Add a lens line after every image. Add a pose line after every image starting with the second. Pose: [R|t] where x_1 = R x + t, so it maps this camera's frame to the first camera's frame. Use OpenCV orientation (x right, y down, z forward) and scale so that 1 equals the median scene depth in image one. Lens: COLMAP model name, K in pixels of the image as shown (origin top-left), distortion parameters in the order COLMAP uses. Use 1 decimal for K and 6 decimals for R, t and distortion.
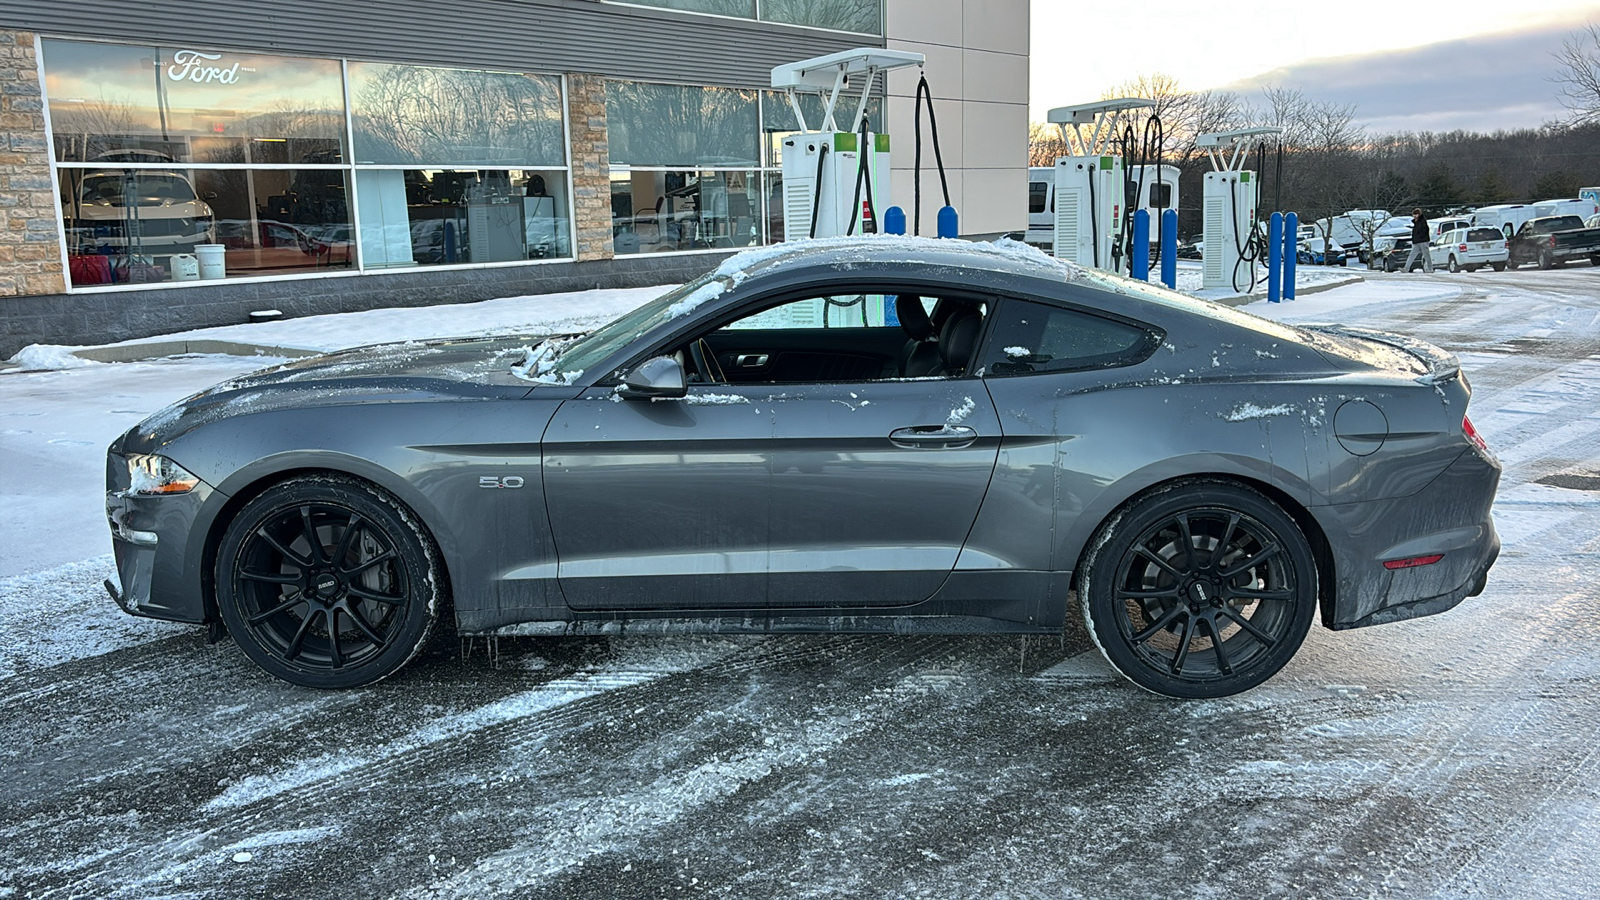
lens RADIAL K [[1342.6, 0, 775.3], [0, 1342.6, 443.6], [0, 0, 1]] dist [0.107055, -0.215167]
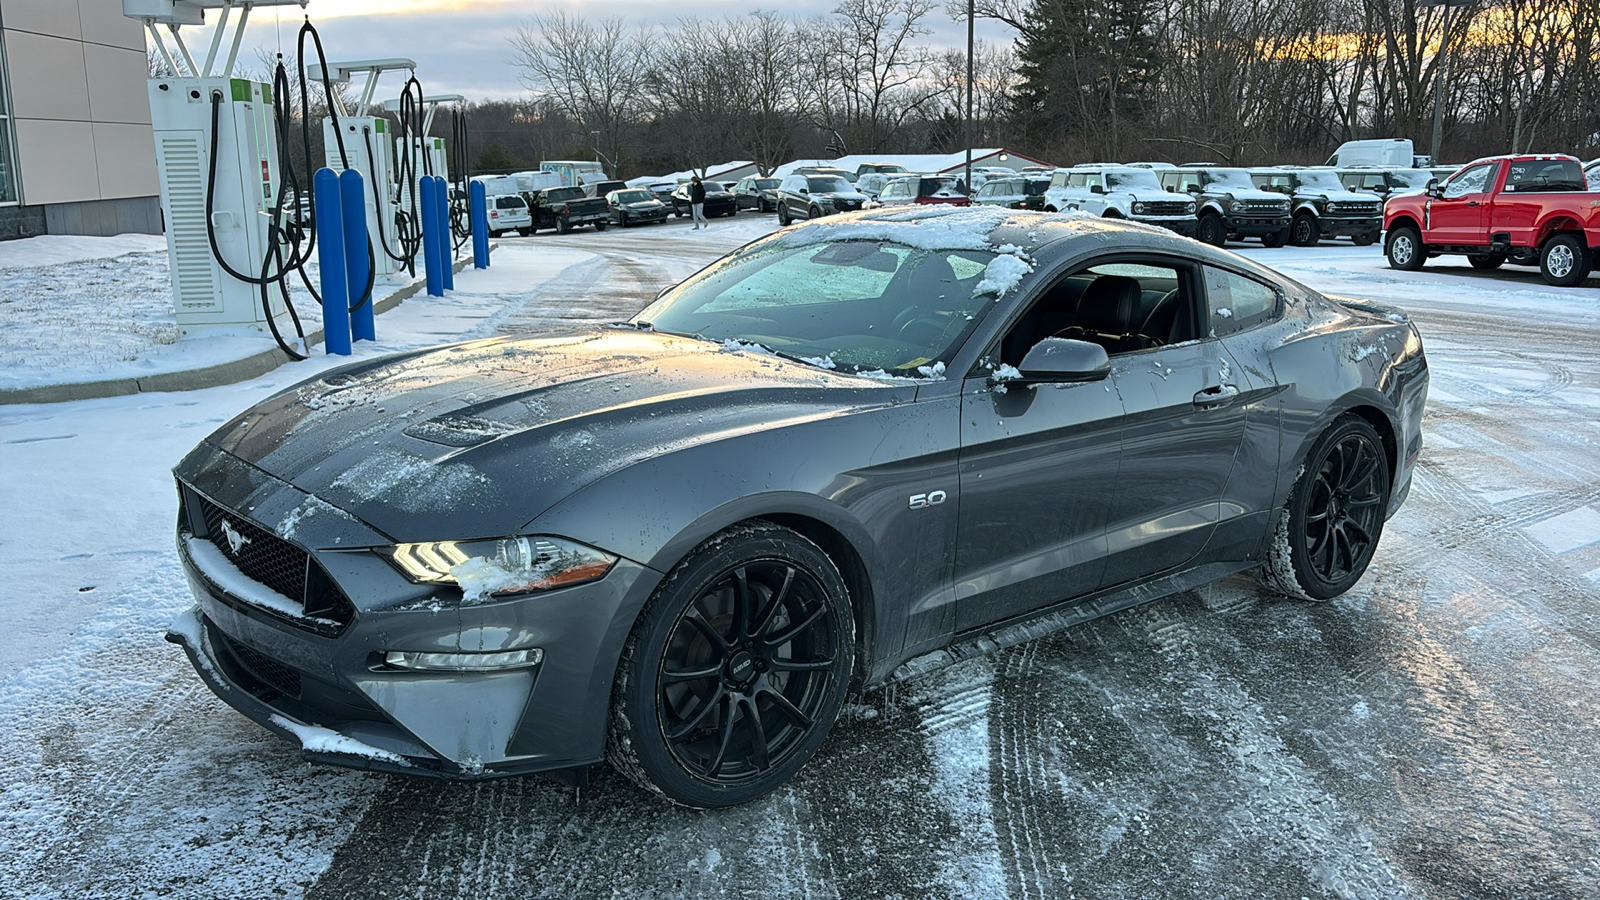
lens RADIAL K [[1356.2, 0, 791.9], [0, 1356.2, 446.0], [0, 0, 1]] dist [0.022743, 0.001150]
pose [[0.742049, -0.116052, 0.660223, -0.798632], [0.099722, 0.993052, 0.062475, -0.063986], [-0.662887, 0.019479, 0.748466, 0.409619]]
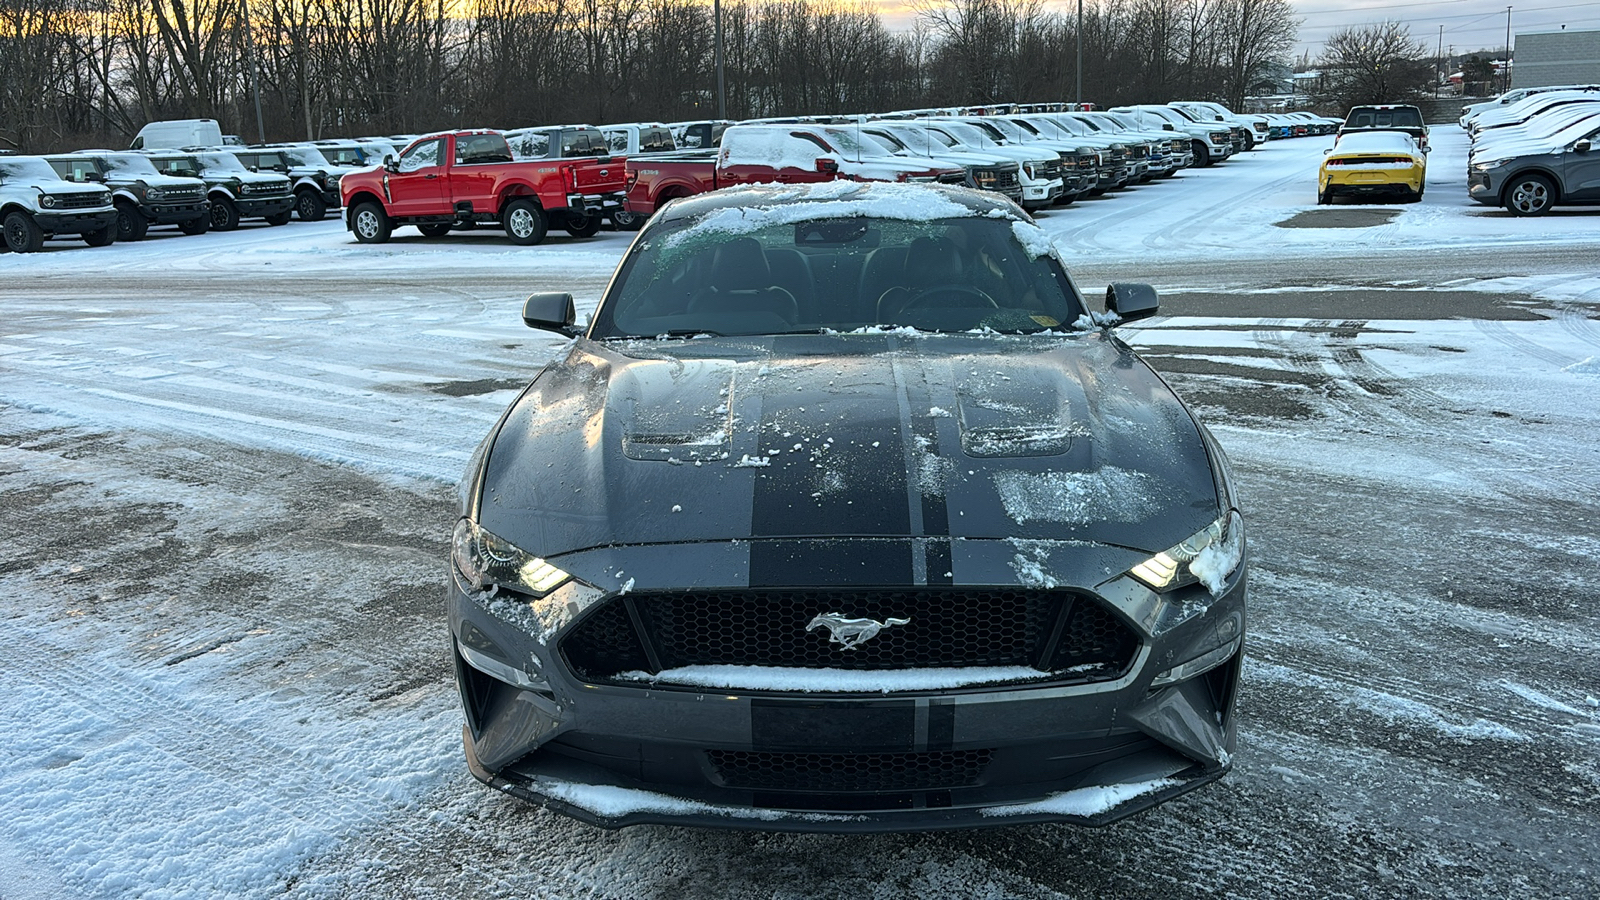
lens RADIAL K [[1355.0, 0, 800.0], [0, 1355.0, 450.0], [0, 0, 1]] dist [0.026558, -0.004760]
pose [[0.004052, -0.215856, 0.976417, -1.104191], [0.209354, 0.954970, 0.210246, -0.204712], [-0.977831, 0.203565, 0.049060, 1.166154]]
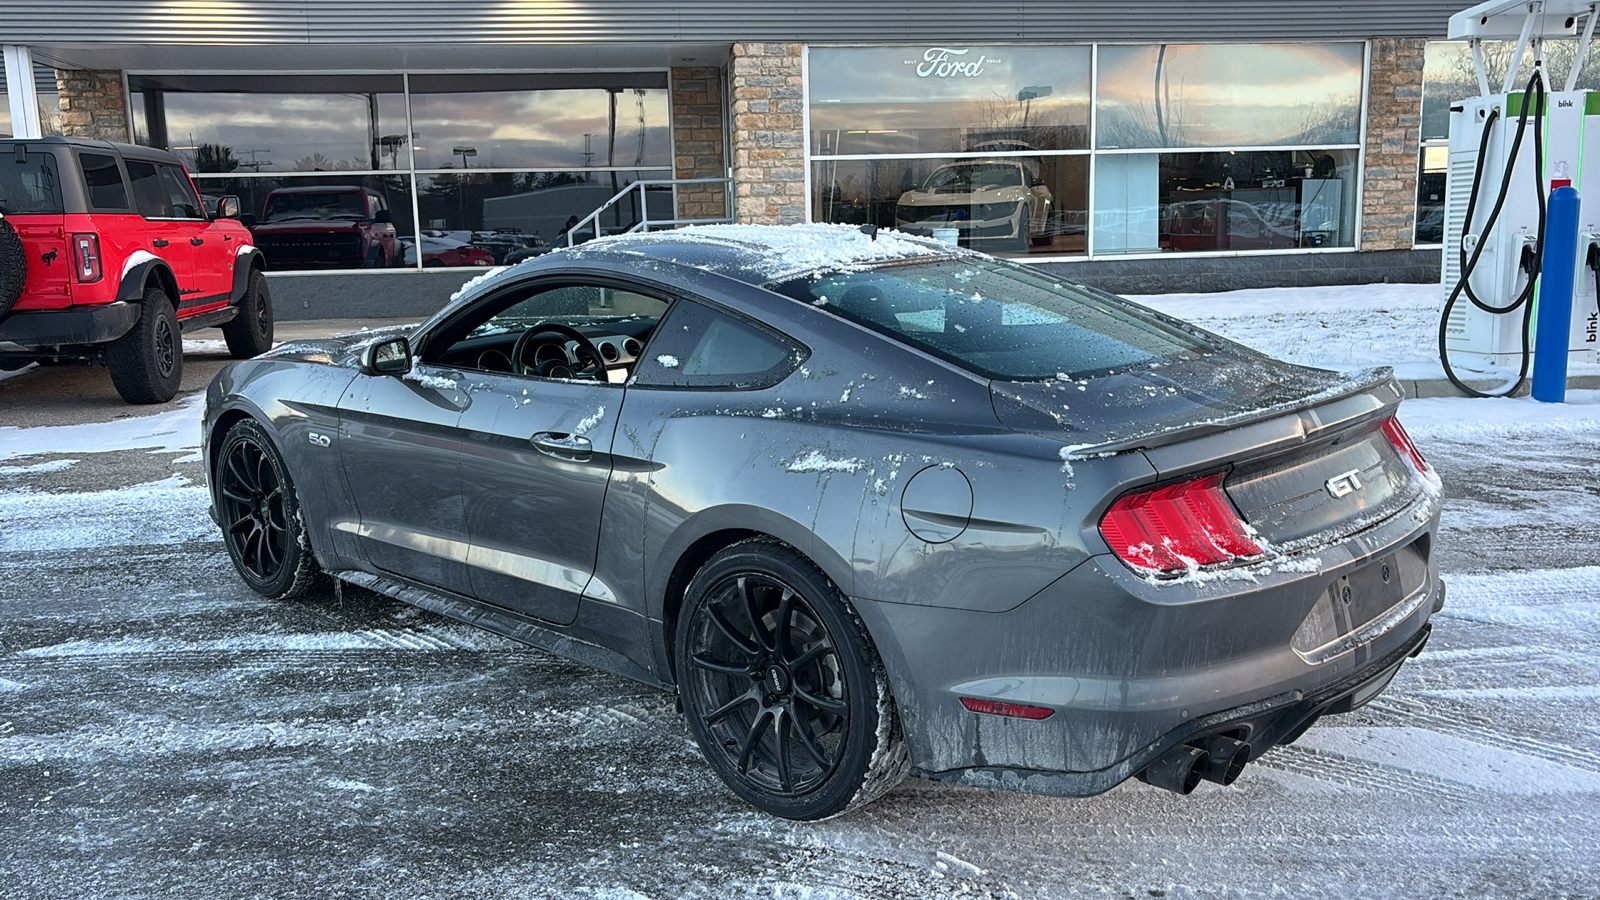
lens RADIAL K [[1355.0, 0, 800.0], [0, 1355.0, 450.0], [0, 0, 1]] dist [0.026558, -0.004760]
pose [[0.746313, 0.120482, -0.654601, 0.808605], [-0.110638, 0.992254, 0.056489, -0.069522], [0.656336, 0.030266, 0.753862, 0.399357]]
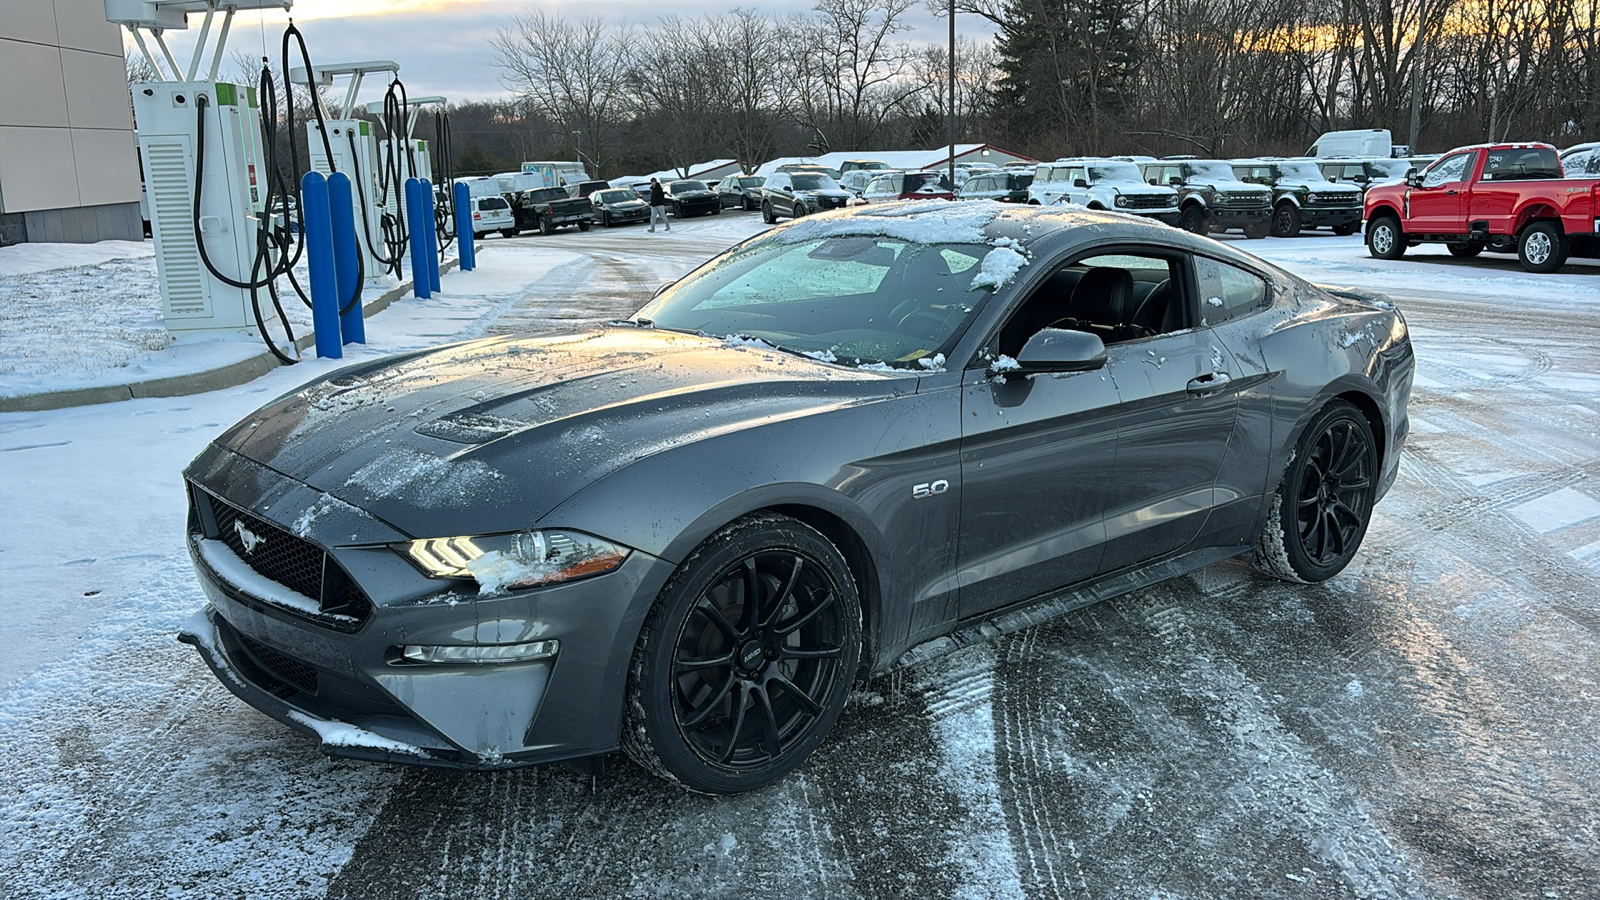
lens RADIAL K [[1355.0, 0, 800.0], [0, 1355.0, 450.0], [0, 0, 1]] dist [0.026558, -0.004760]
pose [[0.729668, -0.130853, 0.671164, -0.816087], [0.114516, 0.991042, 0.068720, -0.062687], [-0.674144, 0.026716, 0.738117, 0.406756]]
